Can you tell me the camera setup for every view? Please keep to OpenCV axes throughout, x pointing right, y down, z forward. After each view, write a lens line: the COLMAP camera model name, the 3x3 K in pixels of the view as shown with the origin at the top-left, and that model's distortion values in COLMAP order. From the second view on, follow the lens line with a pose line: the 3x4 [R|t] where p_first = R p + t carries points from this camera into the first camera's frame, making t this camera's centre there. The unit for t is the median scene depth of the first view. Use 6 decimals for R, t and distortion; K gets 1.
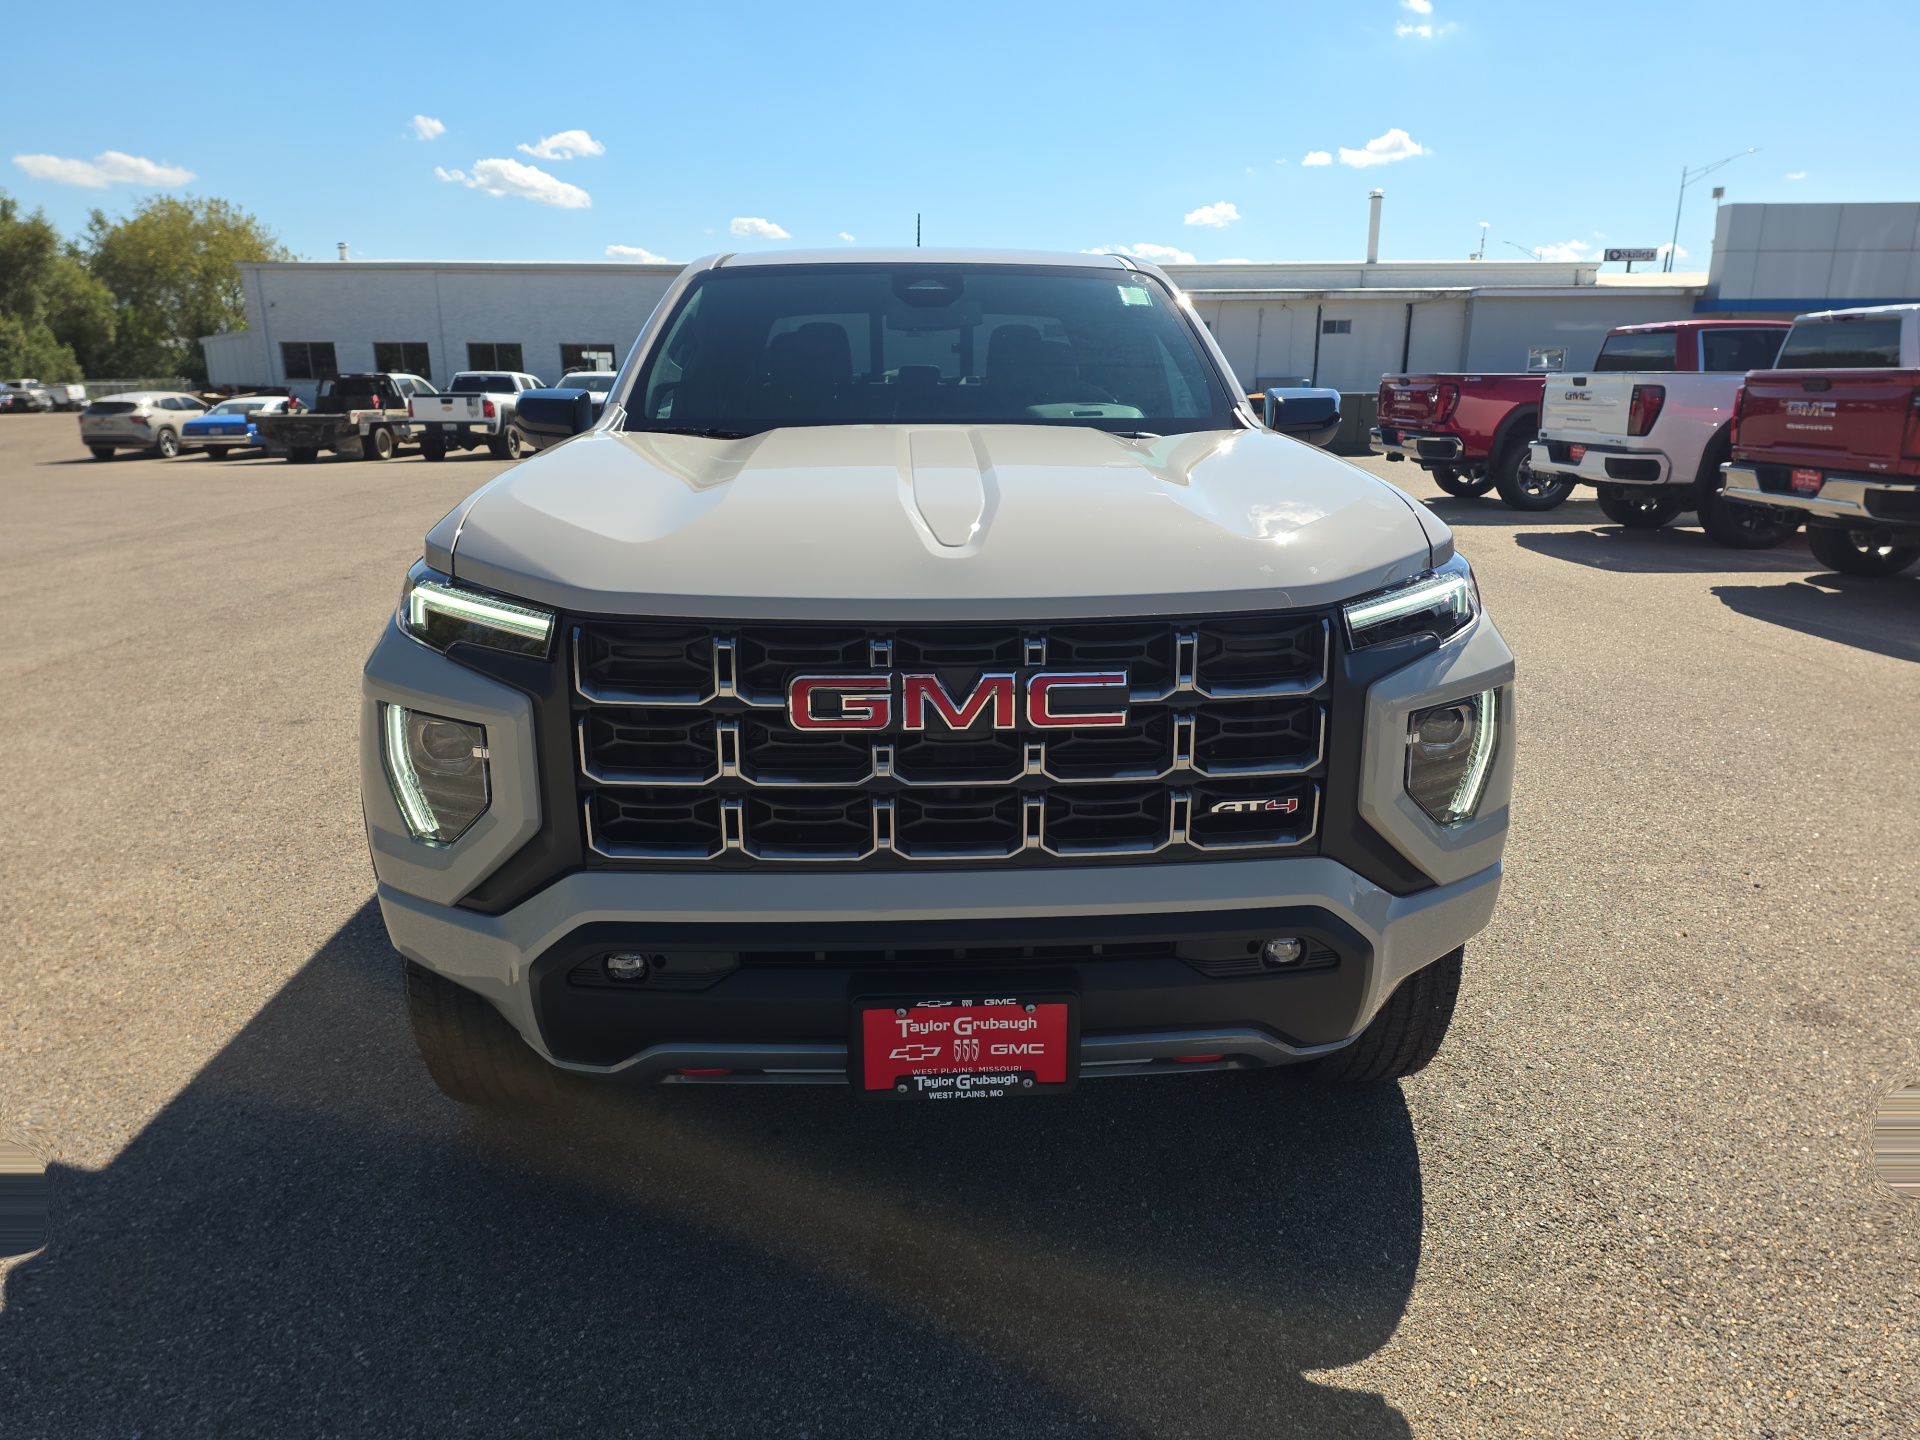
lens RADIAL K [[1274.2, 0, 965.7], [0, 1274.2, 702.2], [0, 0, 1]] dist [0.129640, -0.133191]
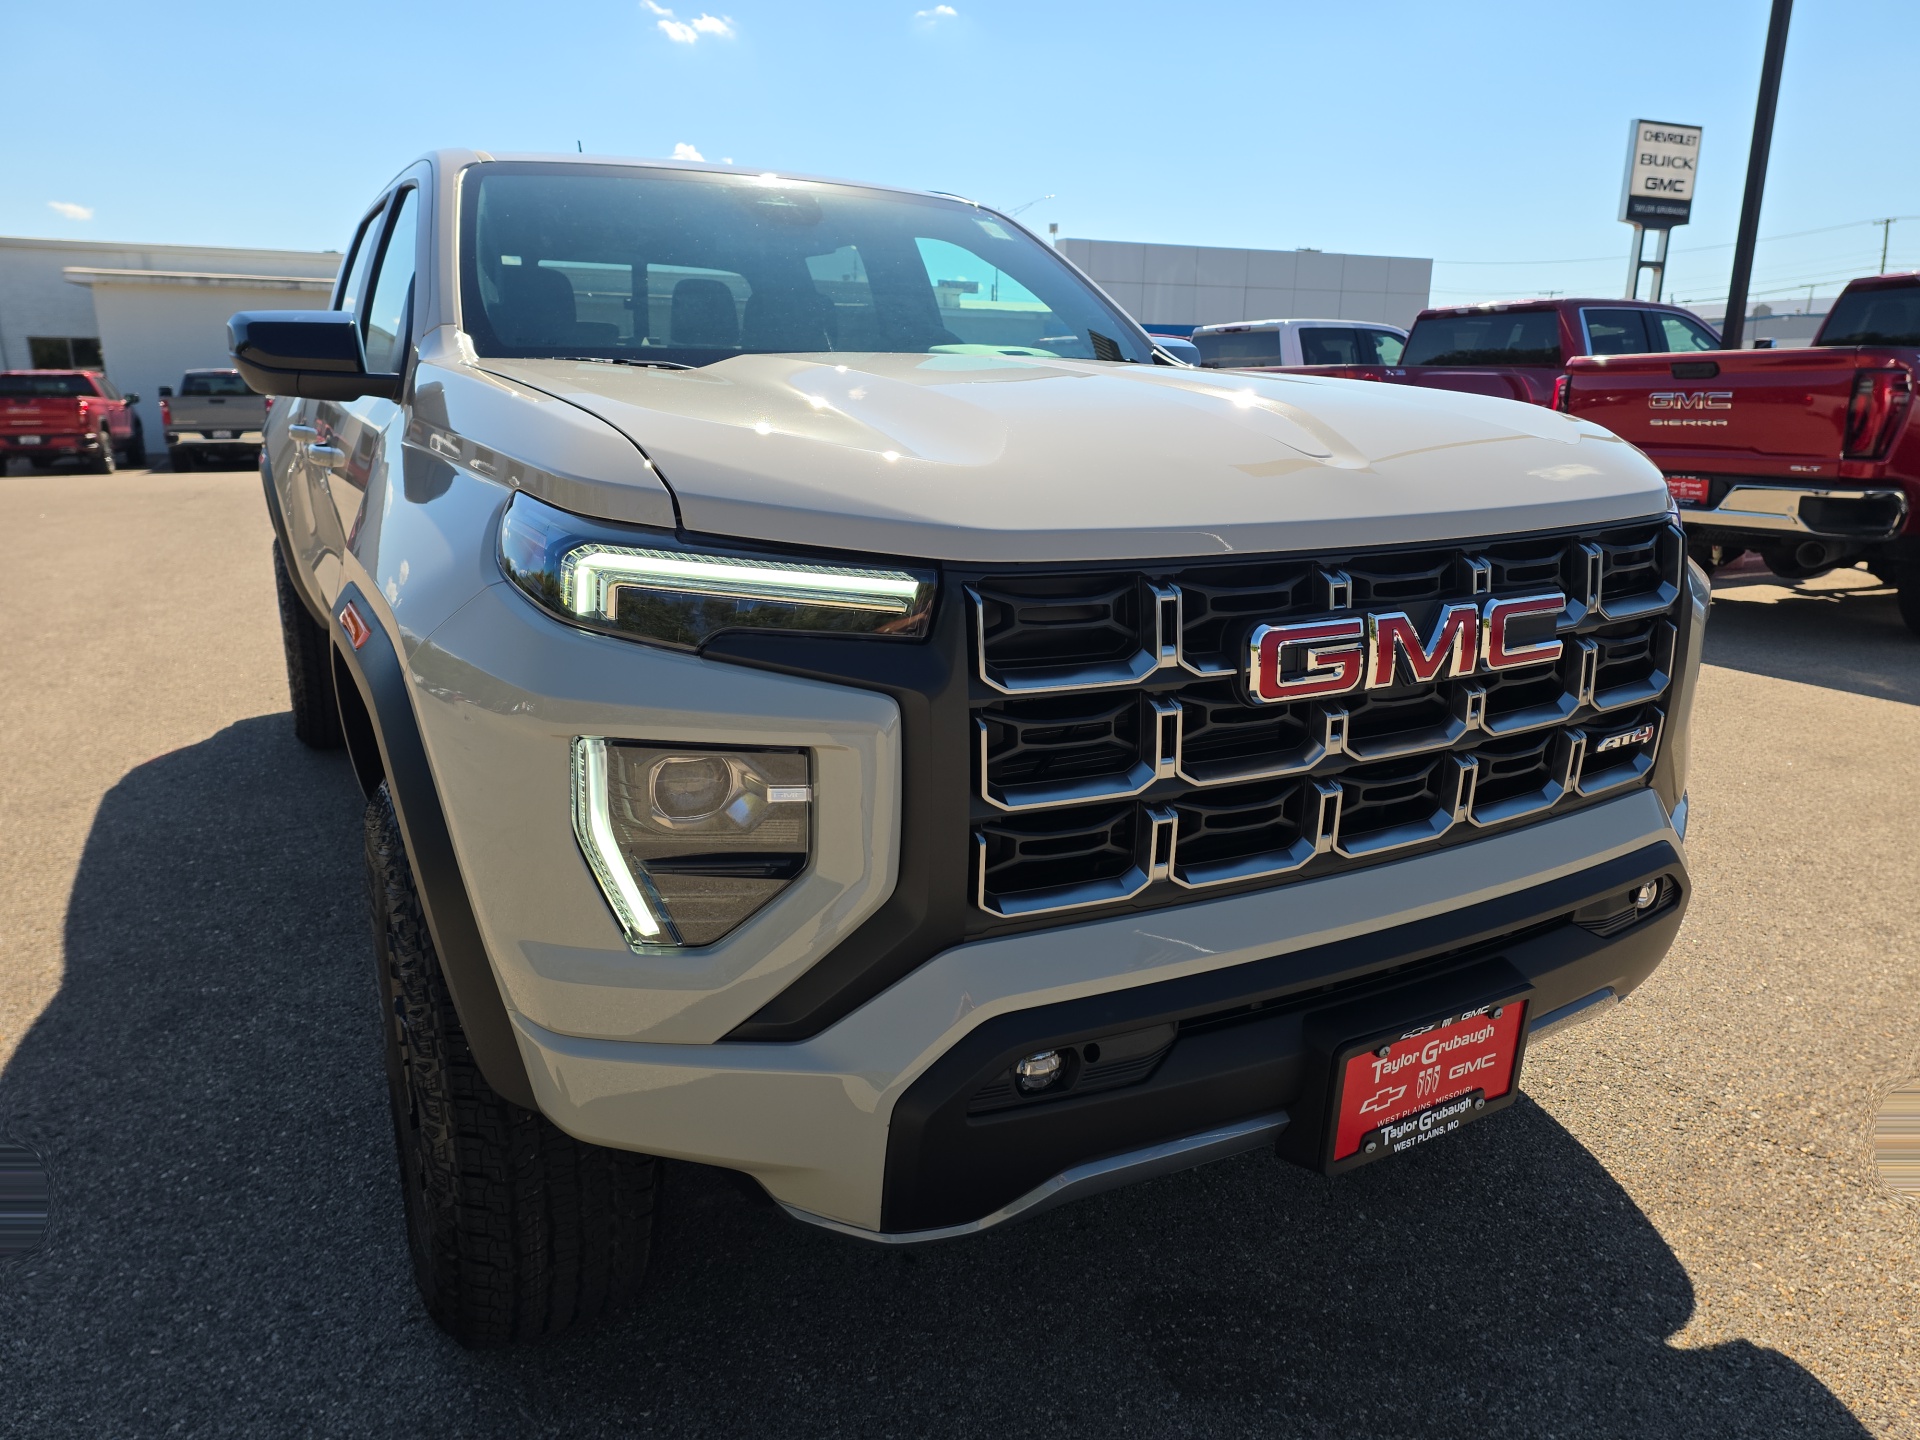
lens RADIAL K [[1289.6, 0, 970.9], [0, 1289.6, 707.3], [0, 0, 1]] dist [0.078003, -0.077676]
pose [[0.893056, -0.104071, 0.437744, -0.582683], [0.107411, 0.994066, 0.017201, -0.005758], [-0.436937, 0.031657, 0.898935, 0.383020]]
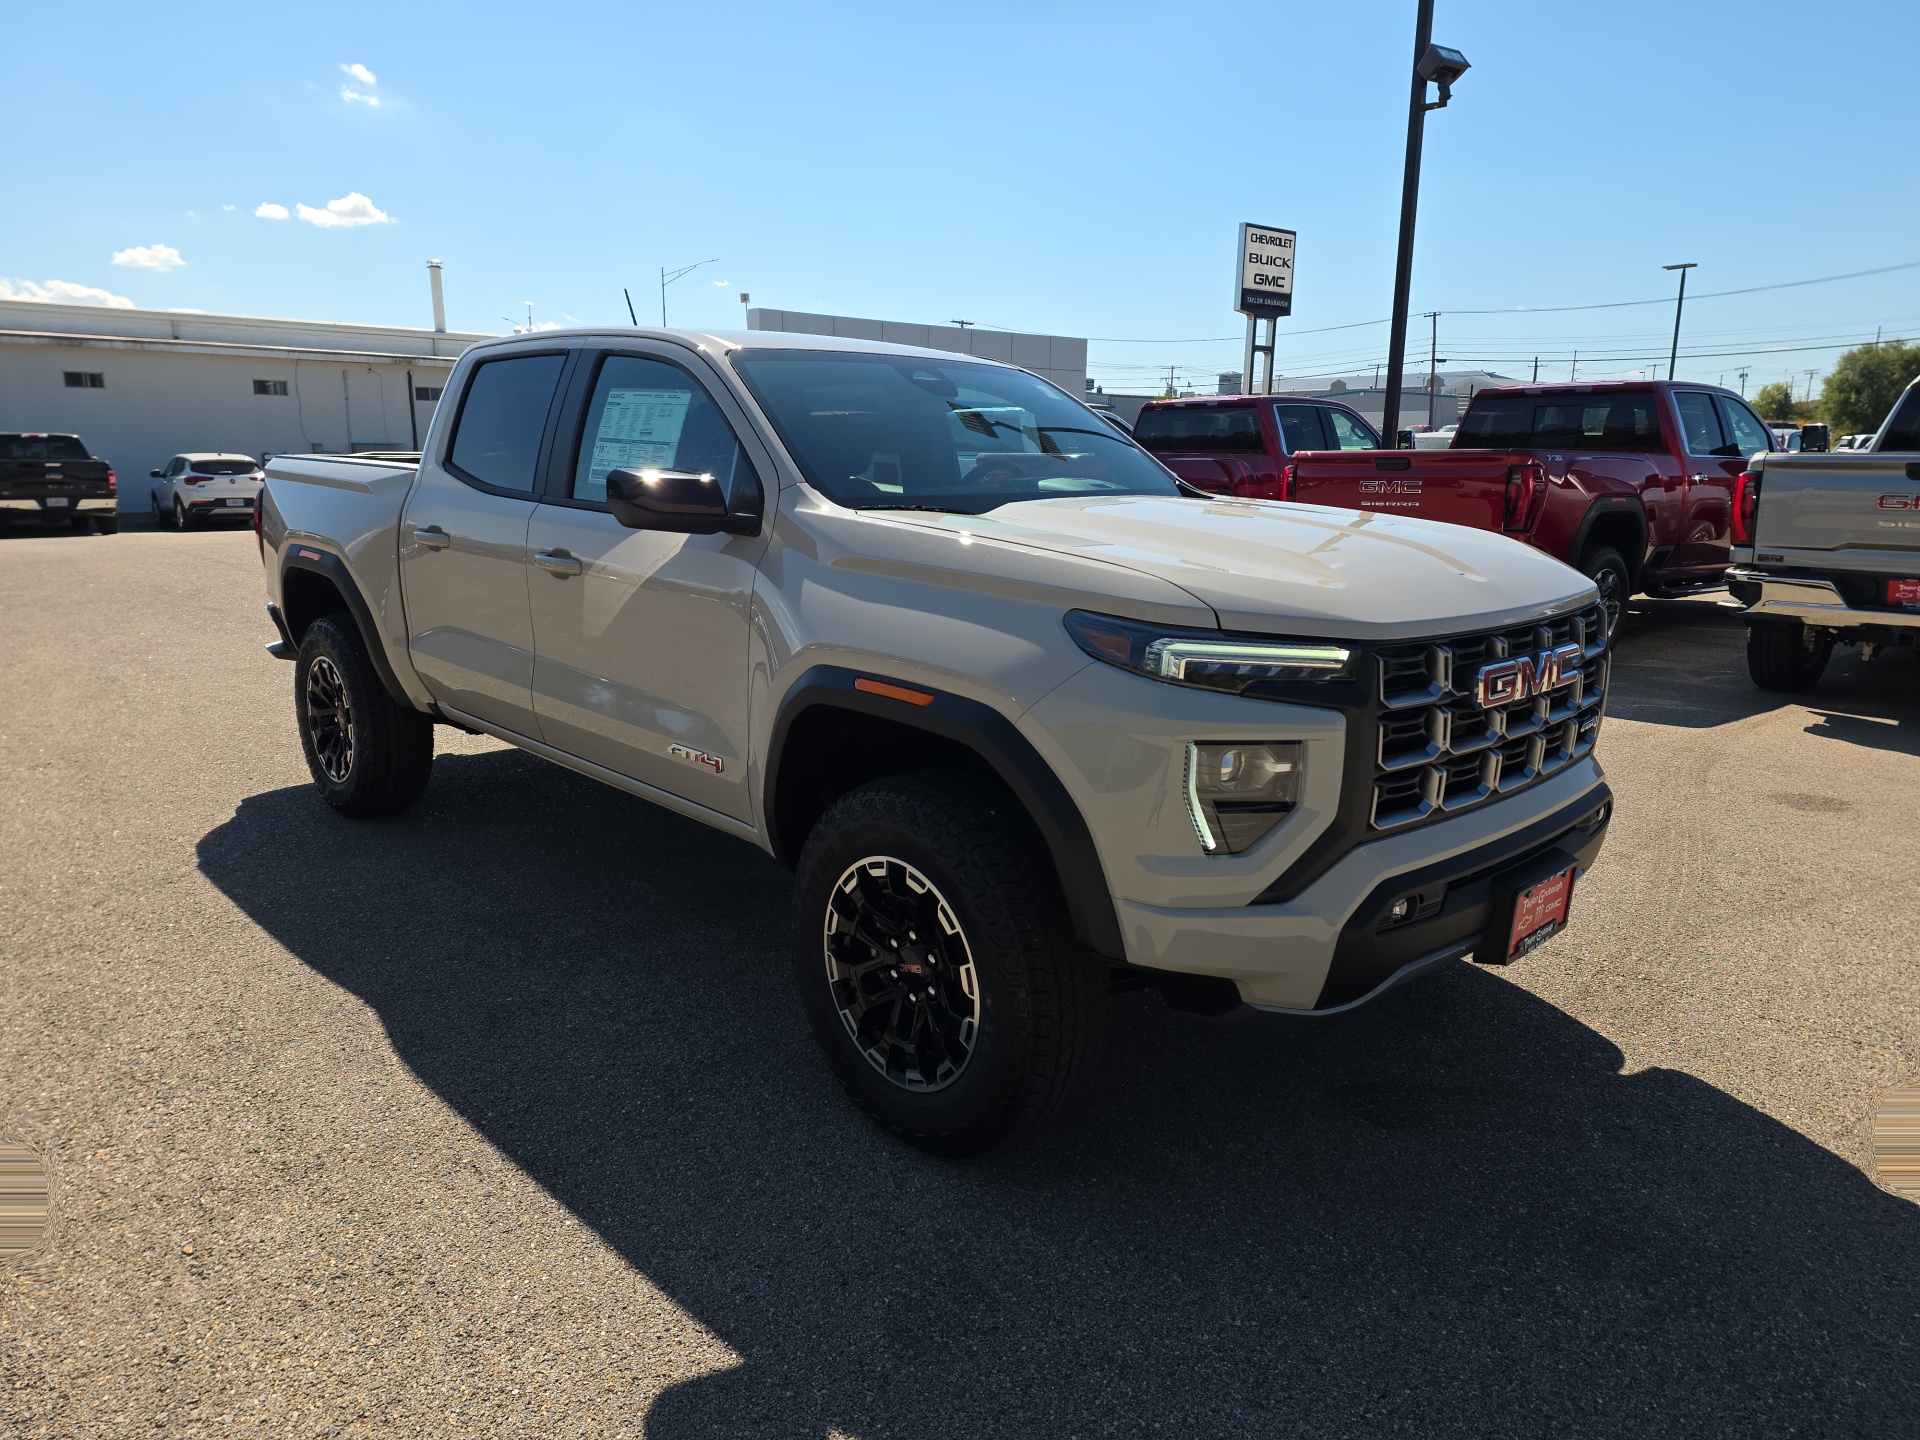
lens RADIAL K [[1289.6, 0, 970.9], [0, 1289.6, 707.3], [0, 0, 1]] dist [0.078003, -0.077676]
pose [[0.745477, -0.124514, 0.654798, -1.422052], [0.155218, 0.987818, 0.011127, -0.078388], [-0.648206, 0.093341, 0.755722, 0.270291]]
